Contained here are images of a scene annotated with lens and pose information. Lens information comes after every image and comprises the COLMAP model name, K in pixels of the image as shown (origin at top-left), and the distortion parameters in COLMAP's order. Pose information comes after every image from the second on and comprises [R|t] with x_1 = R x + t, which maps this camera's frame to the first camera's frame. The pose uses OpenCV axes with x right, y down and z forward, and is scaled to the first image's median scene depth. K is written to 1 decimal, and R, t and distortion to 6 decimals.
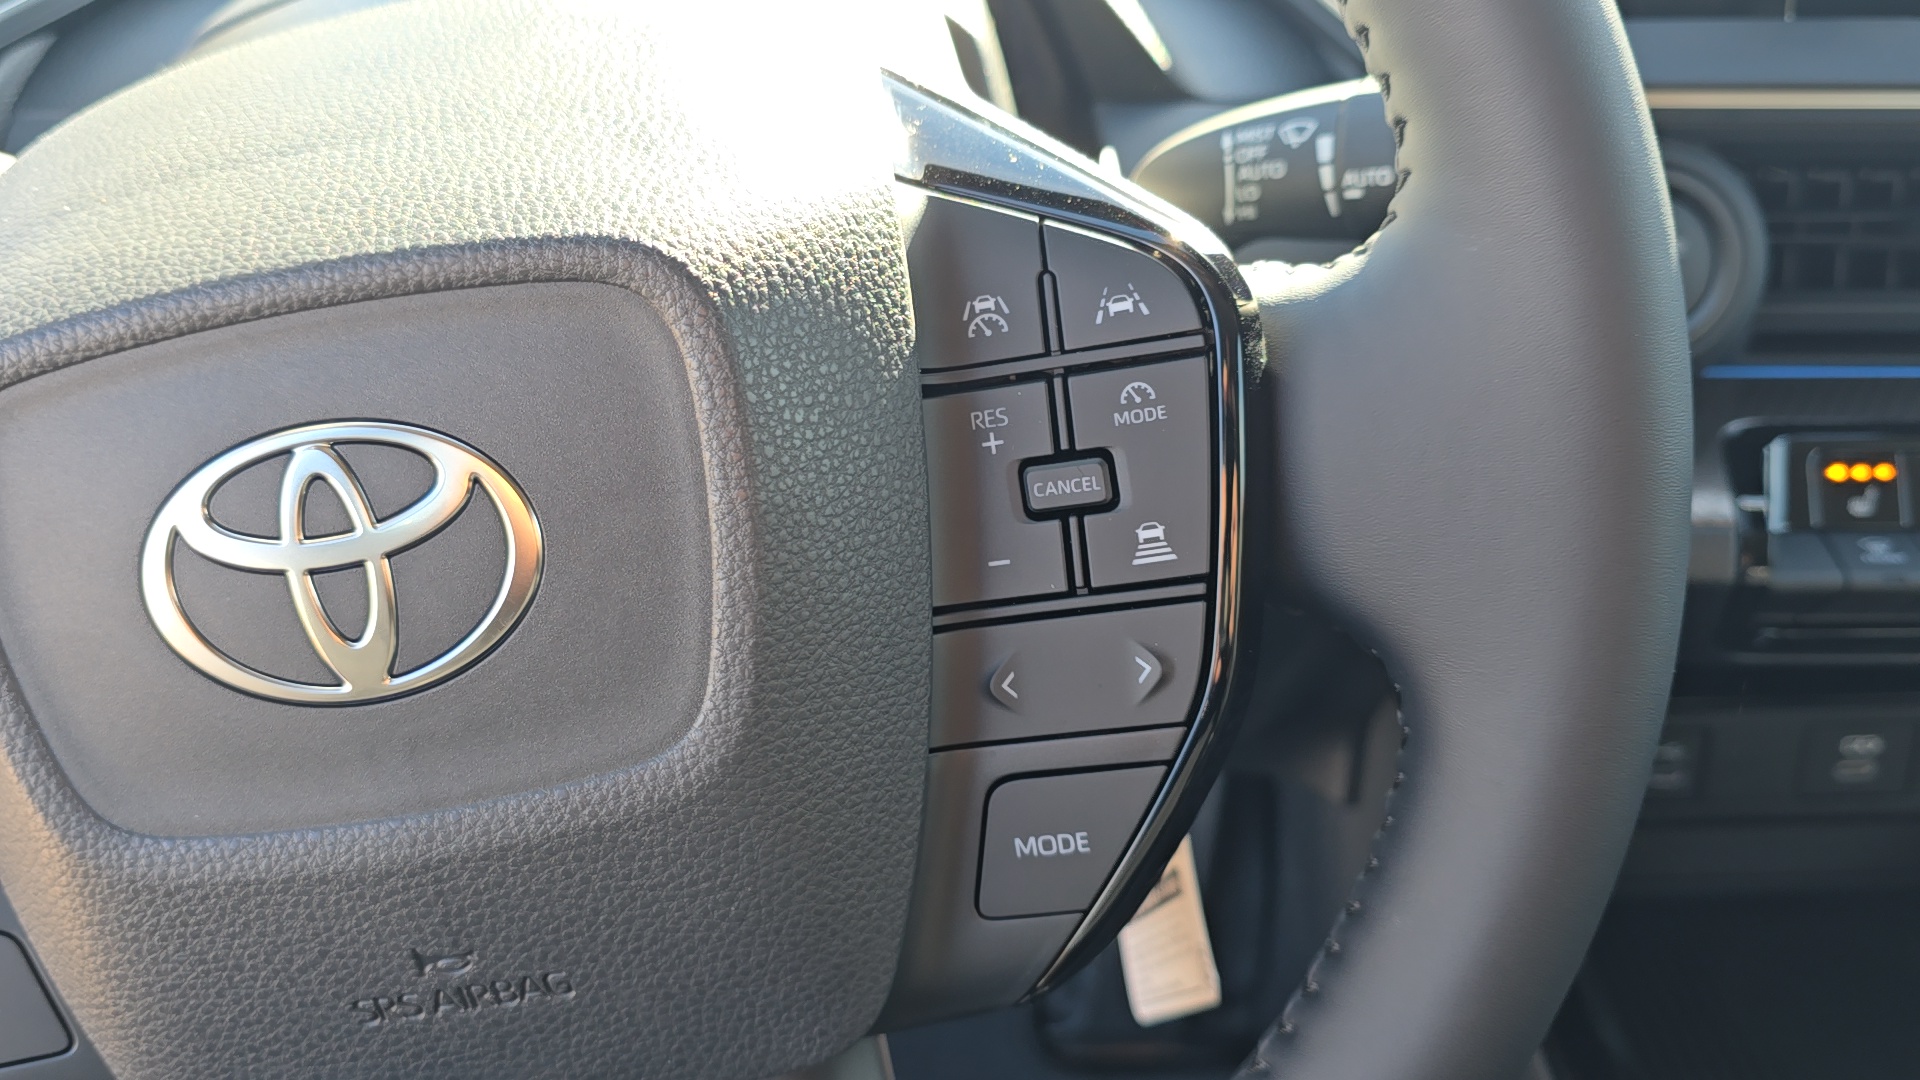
lens RADIAL K [[1668.9, 0, 960.0], [0, 1668.9, 540.0], [0, 0, 1]] dist [-0.090783, -0.005089]
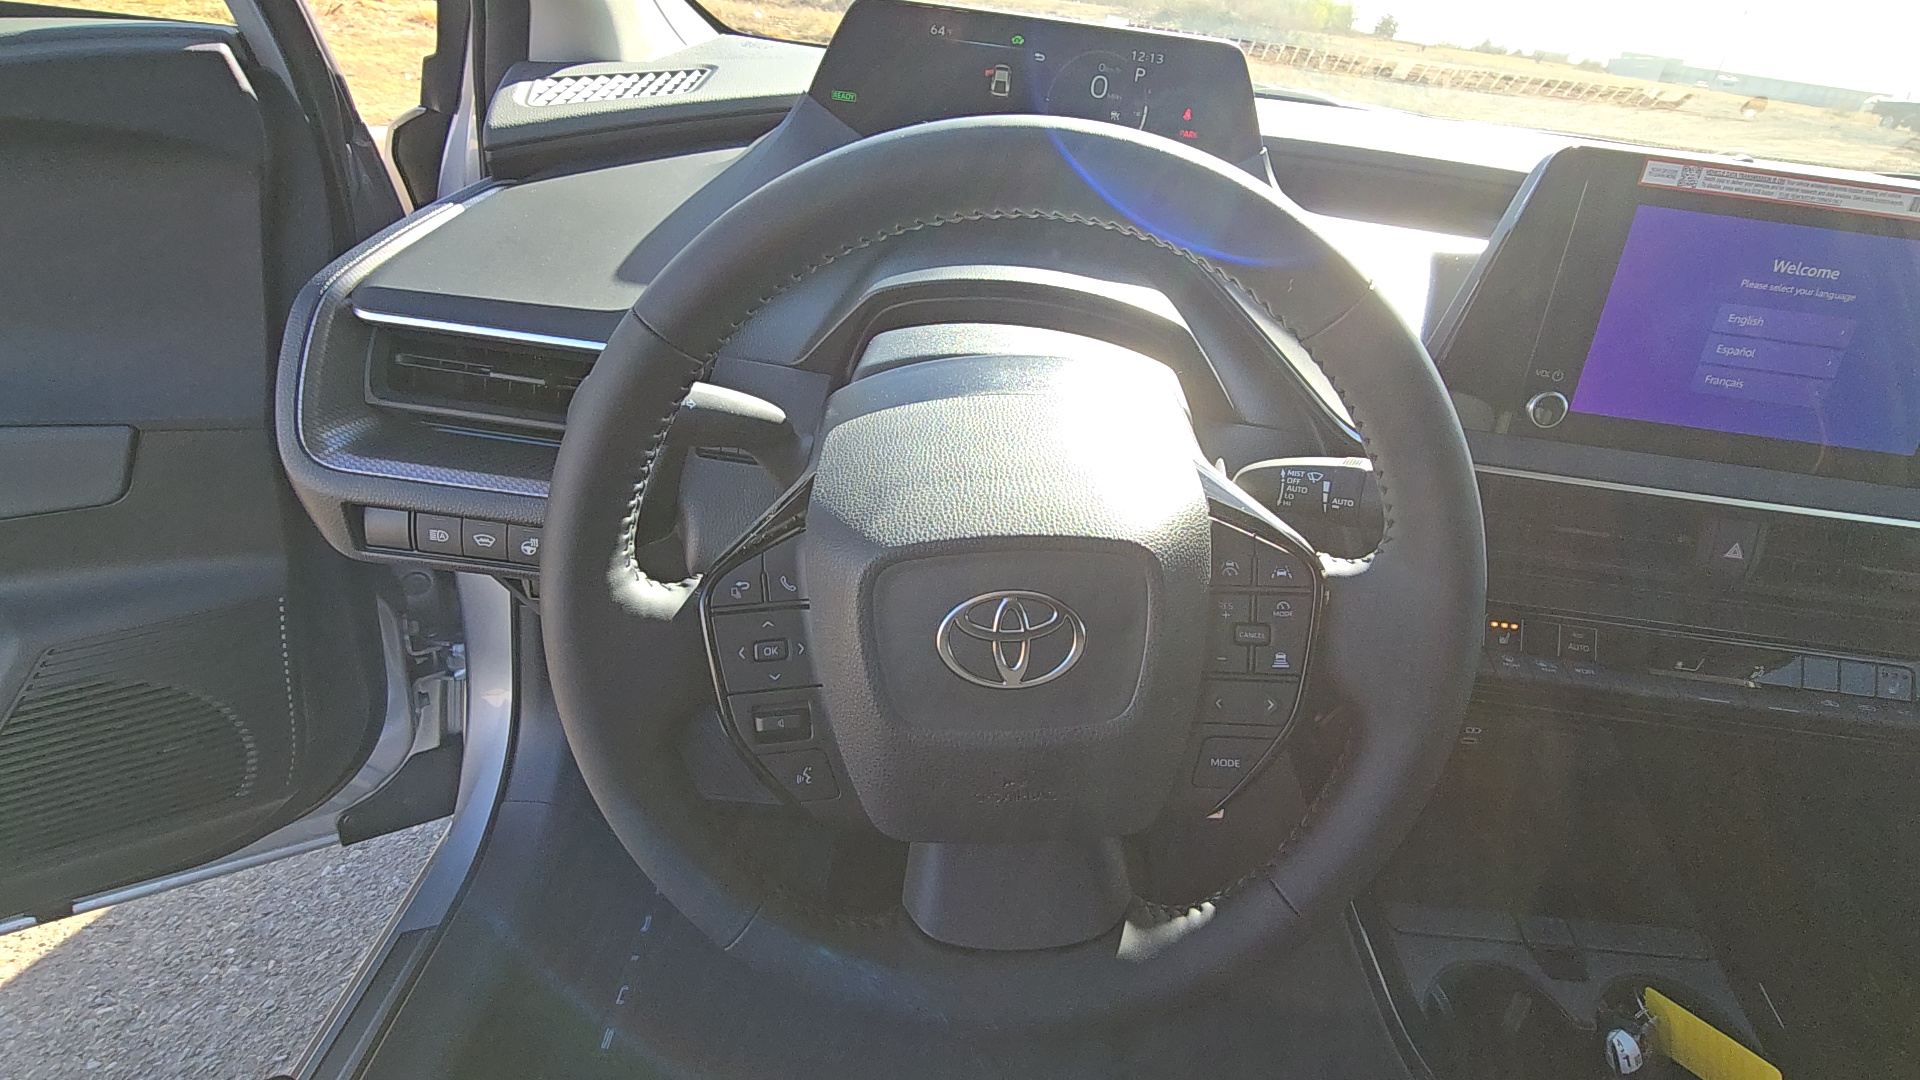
lens RADIAL K [[955.8, 0, 969.8], [0, 955.8, 547.0], [0, 0, 1]] dist [0.002928, 0.000712]
pose [[0.989129, 0.133618, 0.061399, -0.509419], [-0.136068, 0.989985, 0.037612, -0.171528], [-0.055758, -0.045557, 0.997404, -0.533245]]
